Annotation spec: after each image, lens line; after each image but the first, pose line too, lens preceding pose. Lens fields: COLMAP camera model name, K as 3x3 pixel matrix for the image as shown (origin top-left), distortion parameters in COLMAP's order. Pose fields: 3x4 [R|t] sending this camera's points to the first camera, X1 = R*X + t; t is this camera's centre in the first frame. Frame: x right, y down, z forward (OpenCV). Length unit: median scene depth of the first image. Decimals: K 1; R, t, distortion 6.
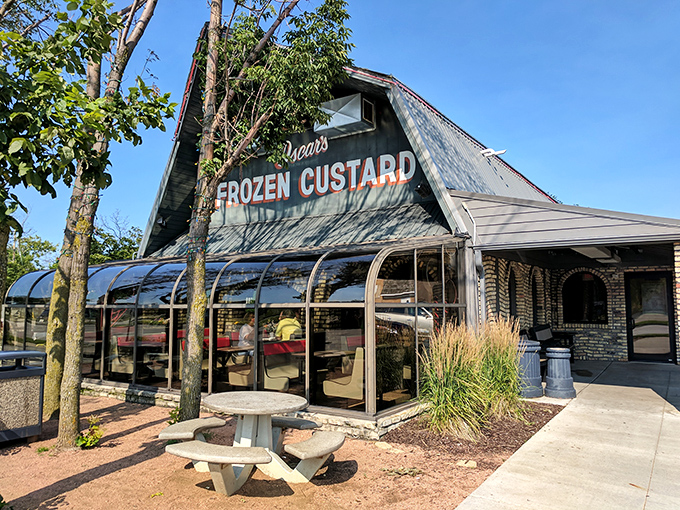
lens RADIAL K [[529.8, 0, 340.4], [0, 529.8, 254.4], [0, 0, 1]] dist [-0.001210, 0.000330]
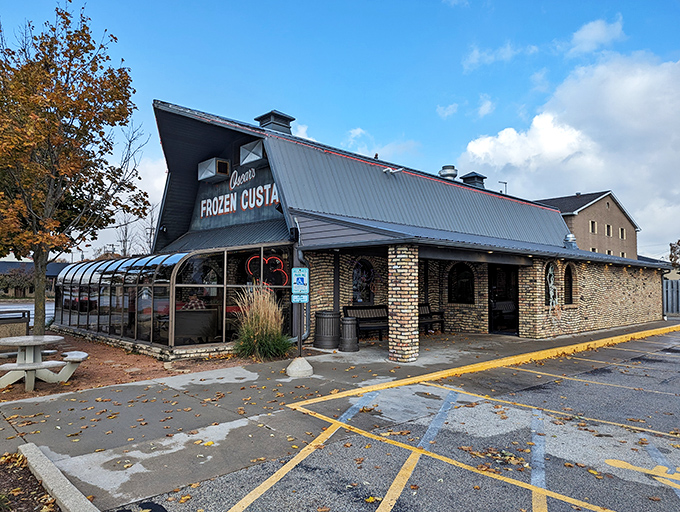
lens RADIAL K [[479.9, 0, 339.7], [0, 479.9, 257.0], [0, 0, 1]] dist [-0.000823, -0.000025]
pose [[0.971032, -0.001534, -0.238943, 0.478422], [0.009084, 0.999493, 0.030500, -0.019457], [0.238776, -0.031787, 0.970554, -0.191228]]
